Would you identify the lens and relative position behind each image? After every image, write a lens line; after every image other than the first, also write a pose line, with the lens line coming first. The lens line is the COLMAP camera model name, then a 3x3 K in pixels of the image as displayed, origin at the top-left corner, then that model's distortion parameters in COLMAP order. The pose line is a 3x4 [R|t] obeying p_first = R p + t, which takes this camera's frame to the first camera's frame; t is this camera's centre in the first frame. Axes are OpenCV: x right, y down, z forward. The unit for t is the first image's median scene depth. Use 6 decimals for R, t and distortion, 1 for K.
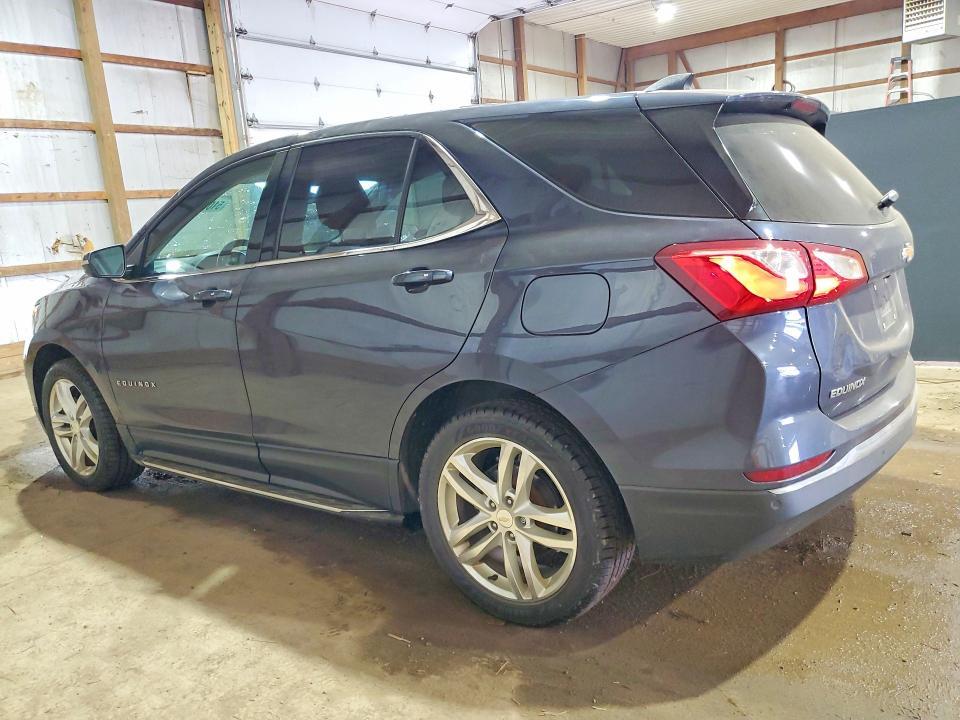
lens RADIAL K [[766.8, 0, 487.3], [0, 766.8, 359.6], [0, 0, 1]] dist [0.069384, -0.069645]
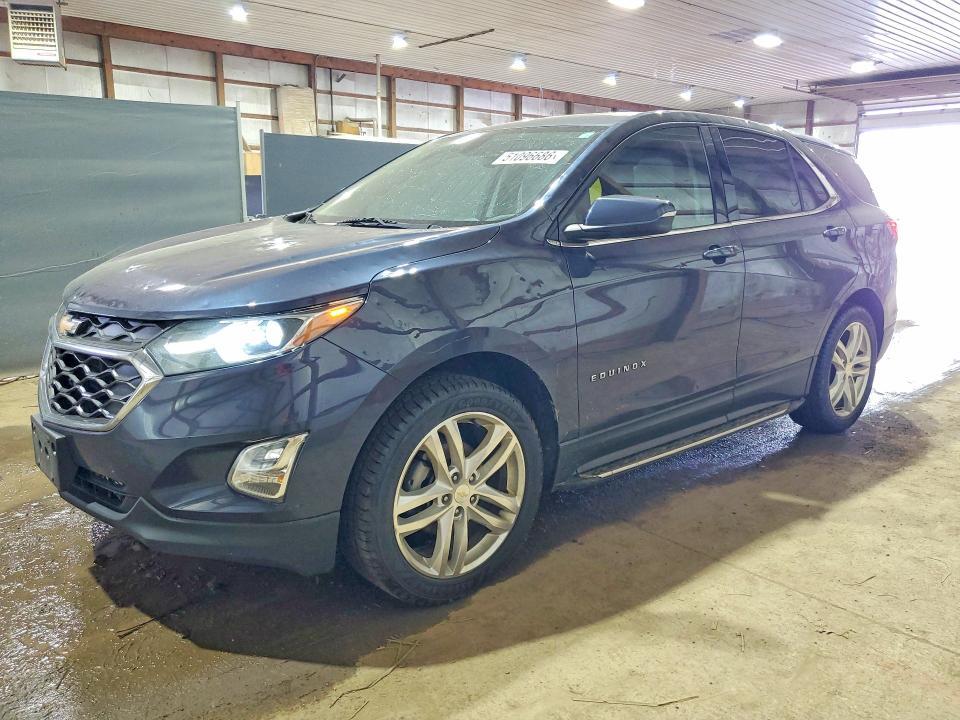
lens RADIAL K [[766.8, 0, 487.3], [0, 766.8, 359.6], [0, 0, 1]] dist [0.069384, -0.069645]
pose [[0.191558, -0.125859, 0.973378, -1.419724], [0.173677, 0.980440, 0.092592, -0.089546], [-0.965993, 0.151316, 0.209670, 1.094782]]
